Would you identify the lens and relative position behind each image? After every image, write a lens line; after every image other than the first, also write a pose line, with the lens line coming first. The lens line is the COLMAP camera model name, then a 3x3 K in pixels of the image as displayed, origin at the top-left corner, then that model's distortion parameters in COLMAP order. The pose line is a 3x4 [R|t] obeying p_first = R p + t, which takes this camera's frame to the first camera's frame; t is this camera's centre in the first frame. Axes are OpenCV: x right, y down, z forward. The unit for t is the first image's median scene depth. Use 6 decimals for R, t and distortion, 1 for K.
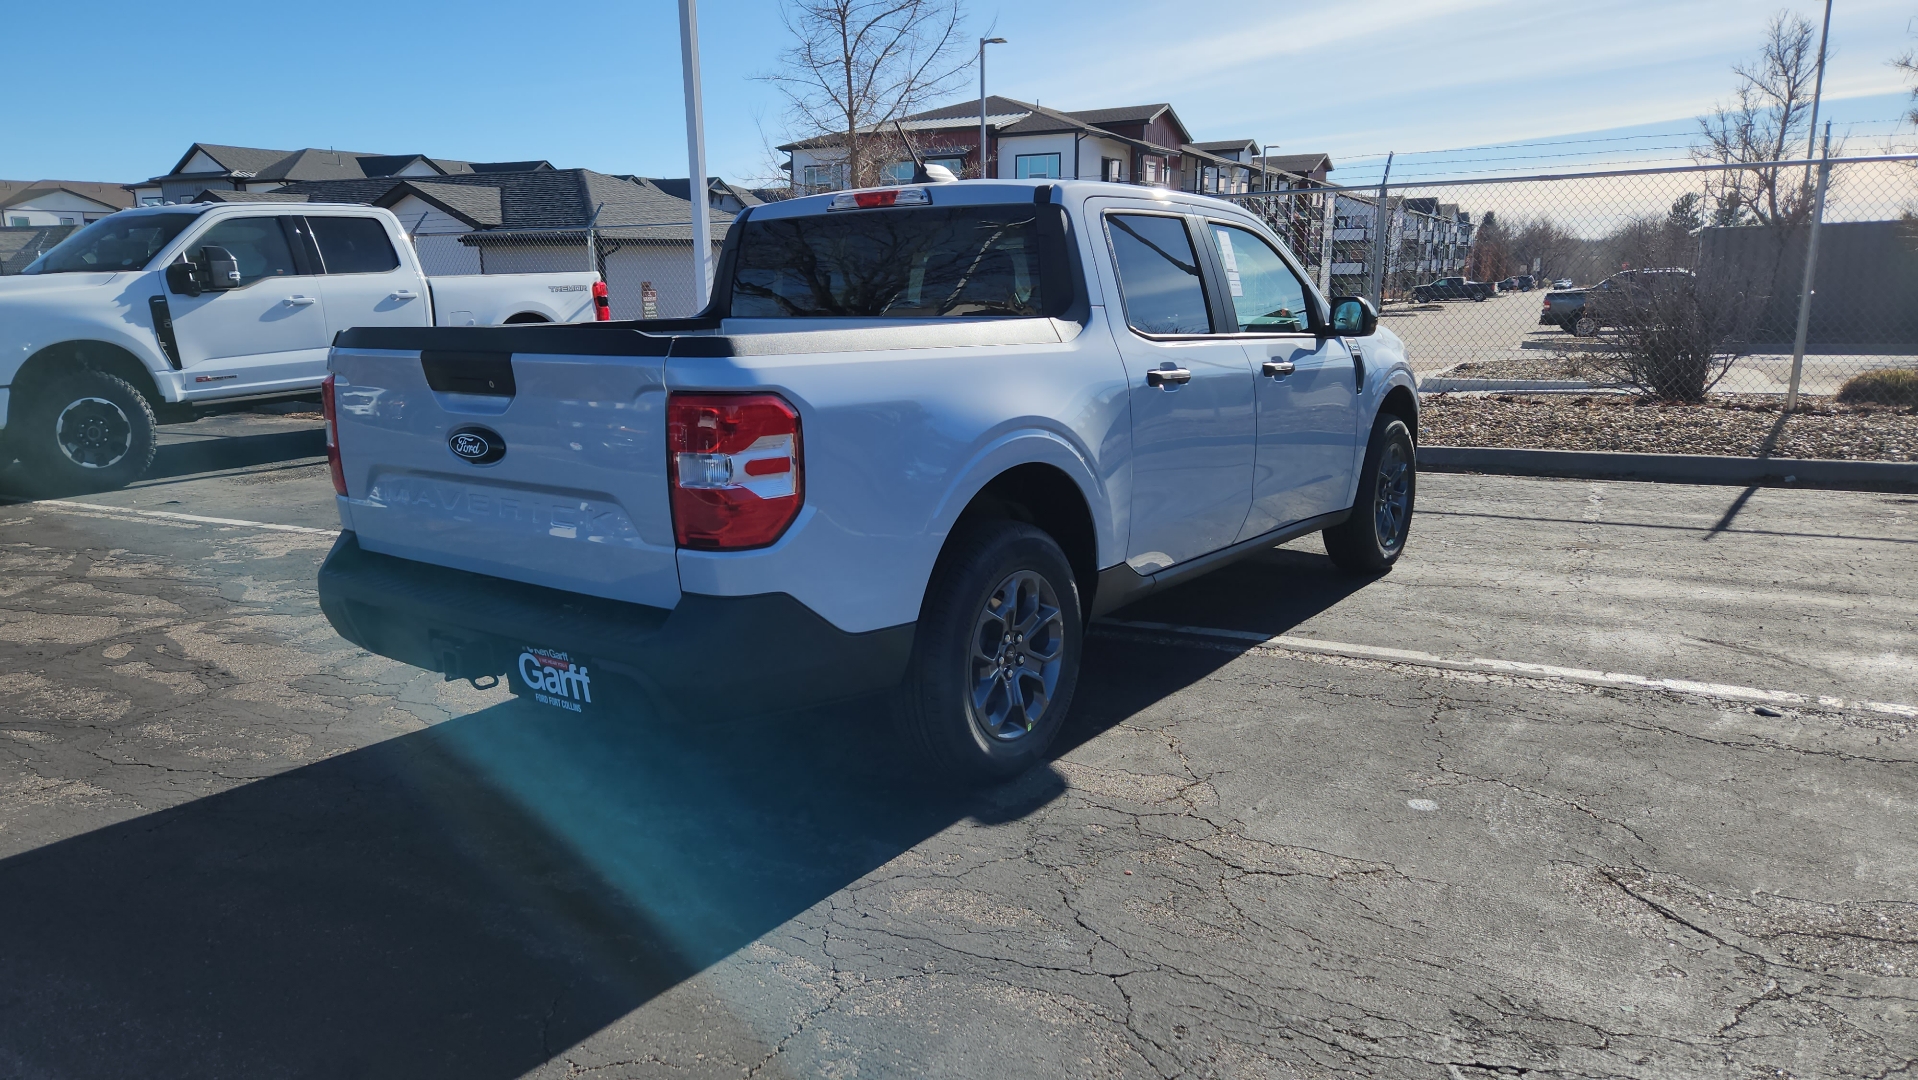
lens RADIAL K [[1277.6, 0, 906.6], [0, 1277.6, 542.3], [0, 0, 1]] dist [0.057772, -0.023530]
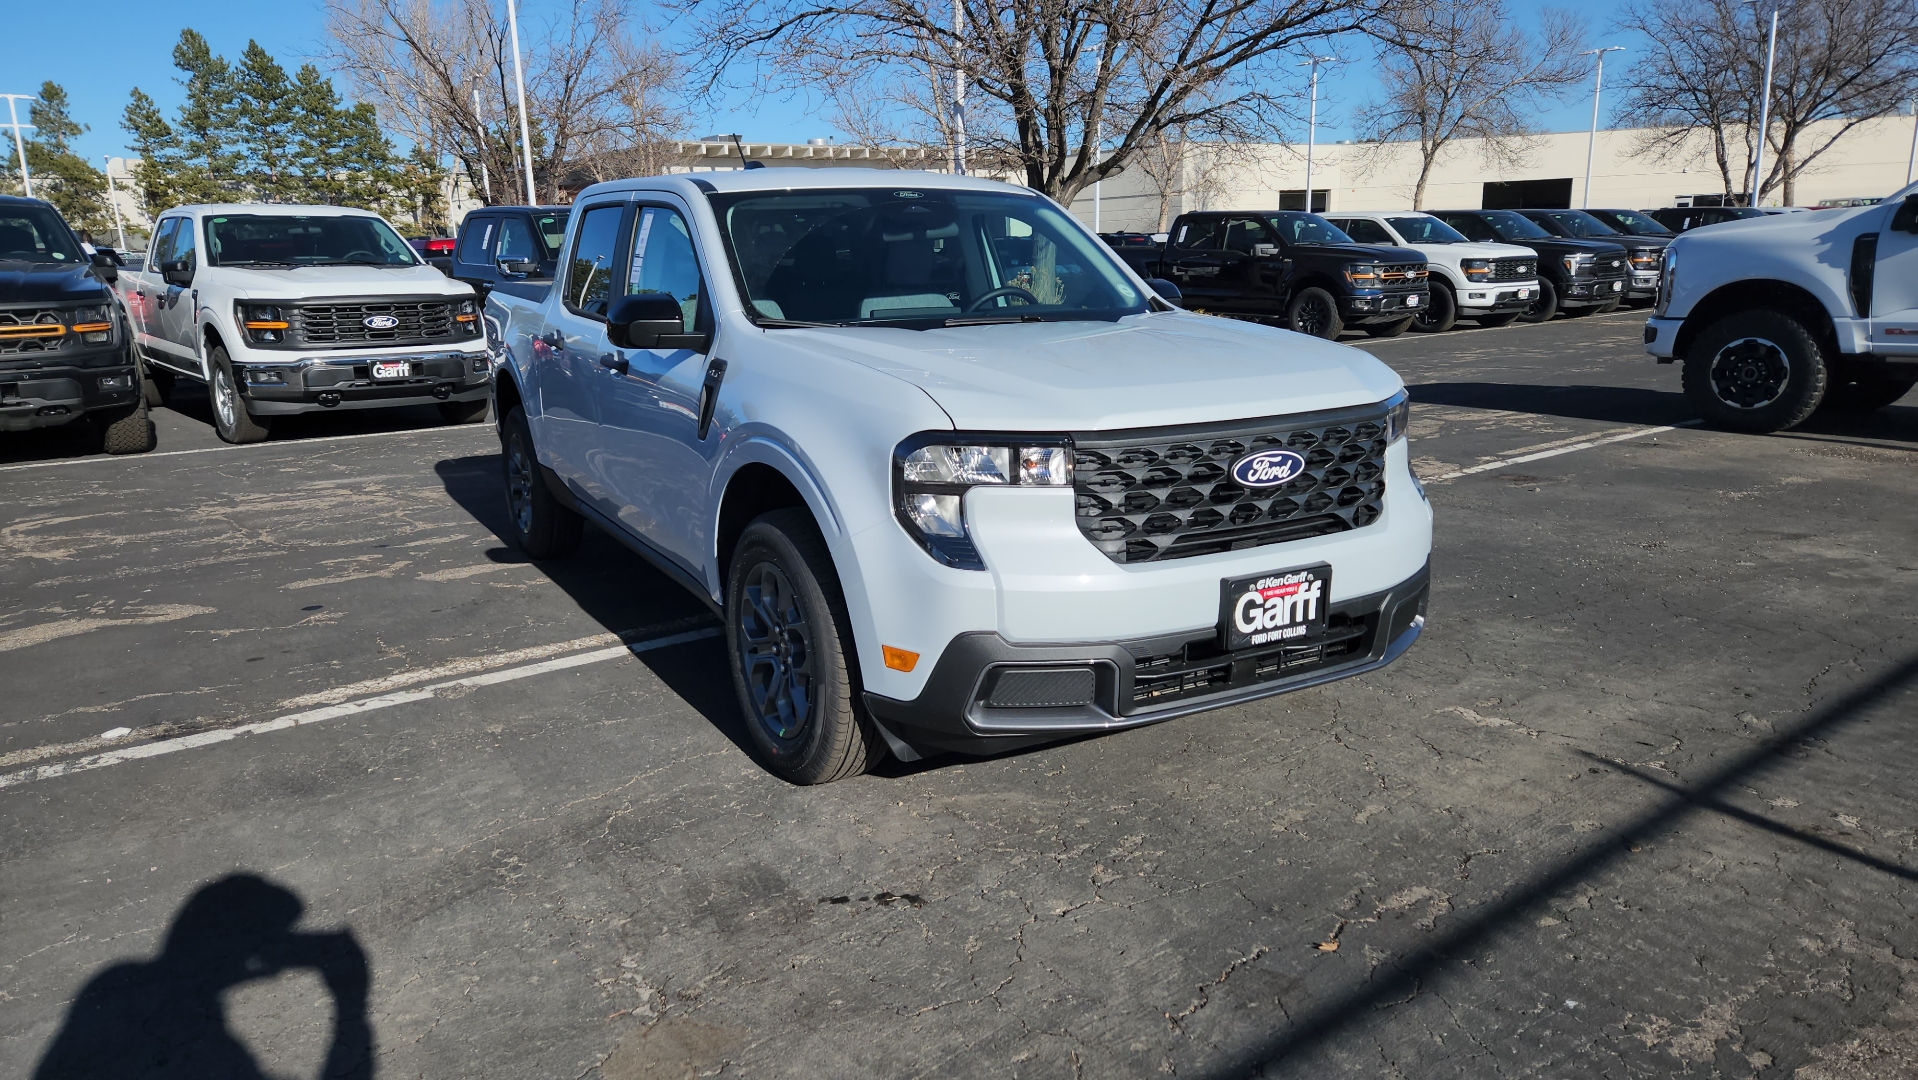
lens RADIAL K [[1279.7, 0, 917.2], [0, 1279.7, 547.0], [0, 0, 1]] dist [0.074080, -0.058941]
pose [[-0.394485, 0.231749, -0.889199, 0.944807], [-0.157192, 0.936392, 0.313786, -0.300692], [0.905358, 0.263559, -0.332963, 1.375613]]
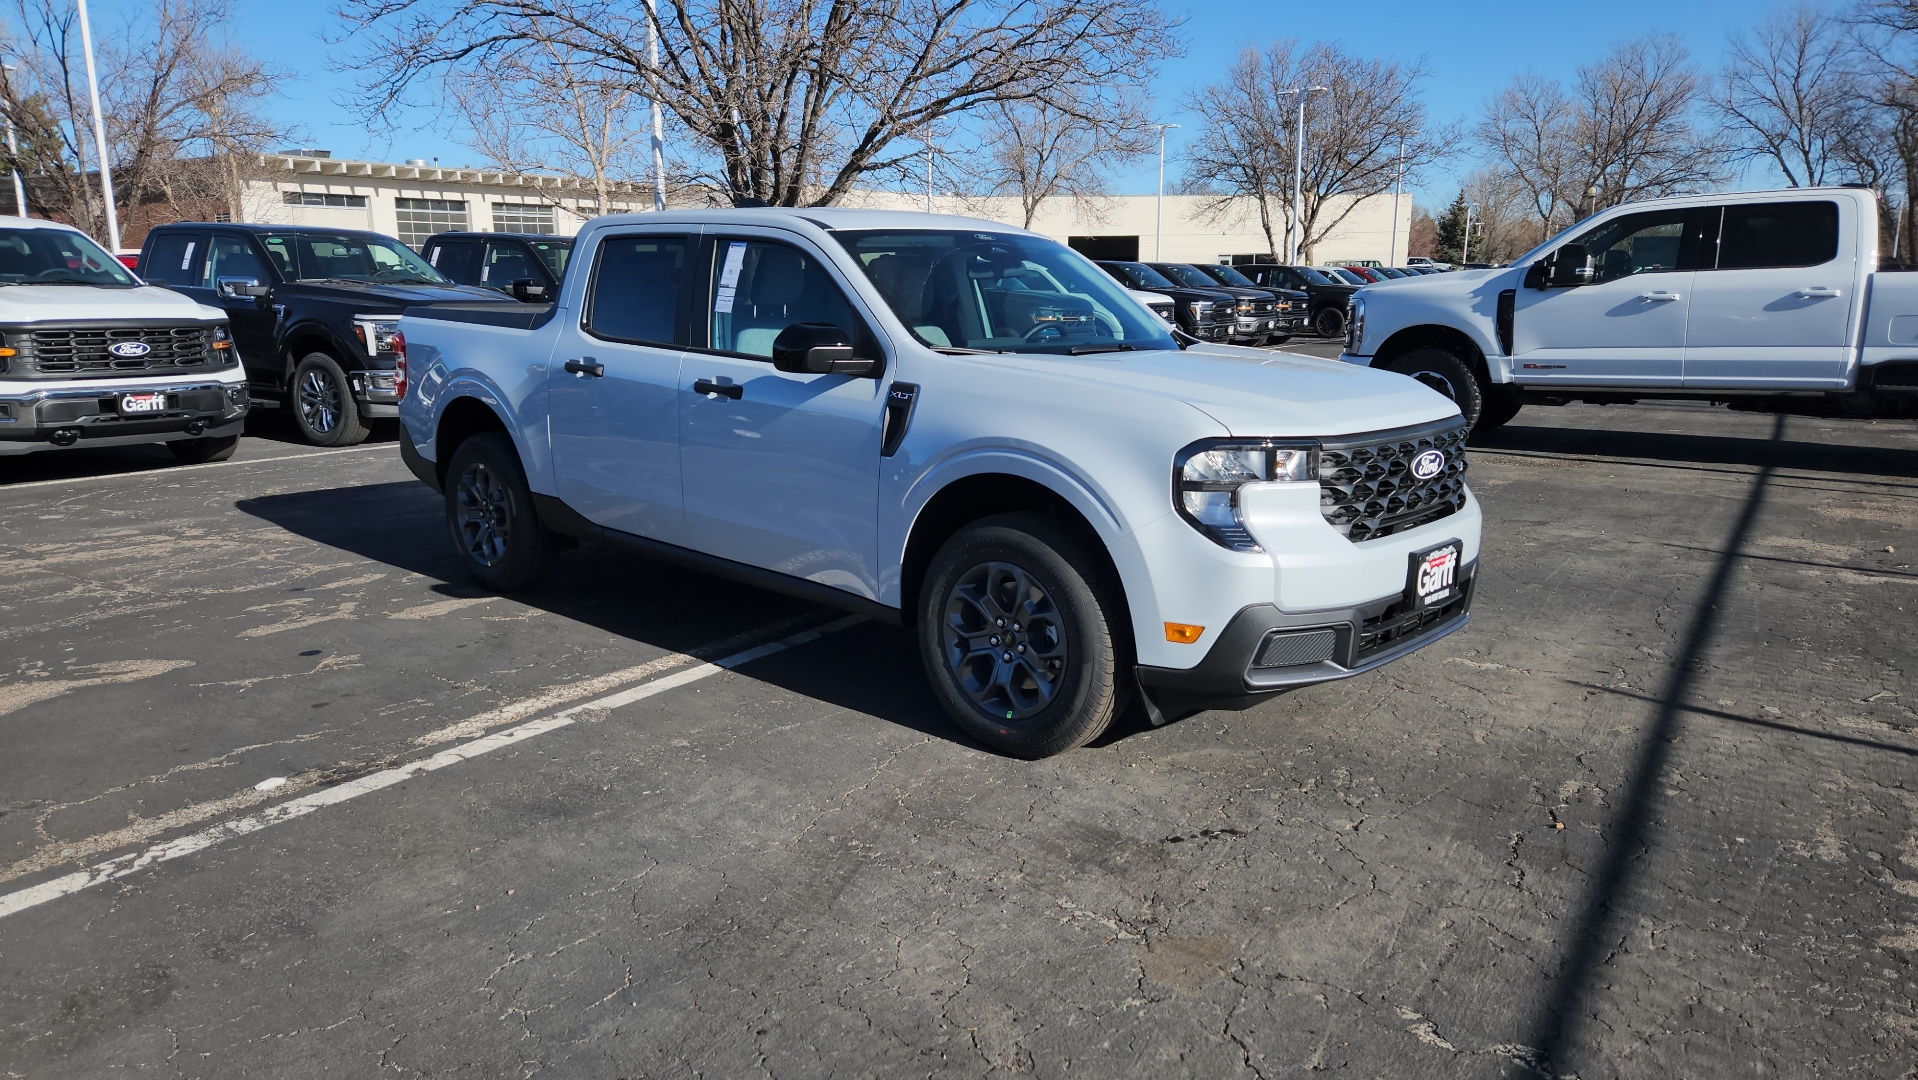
lens RADIAL K [[1279.7, 0, 944.3], [0, 1279.7, 529.2], [0, 0, 1]] dist [0.074080, -0.058941]
pose [[-0.084604, 0.204993, -0.975100, 1.100826], [-0.200512, 0.955087, 0.218183, -0.248661], [0.976031, 0.213978, -0.039701, 1.094695]]
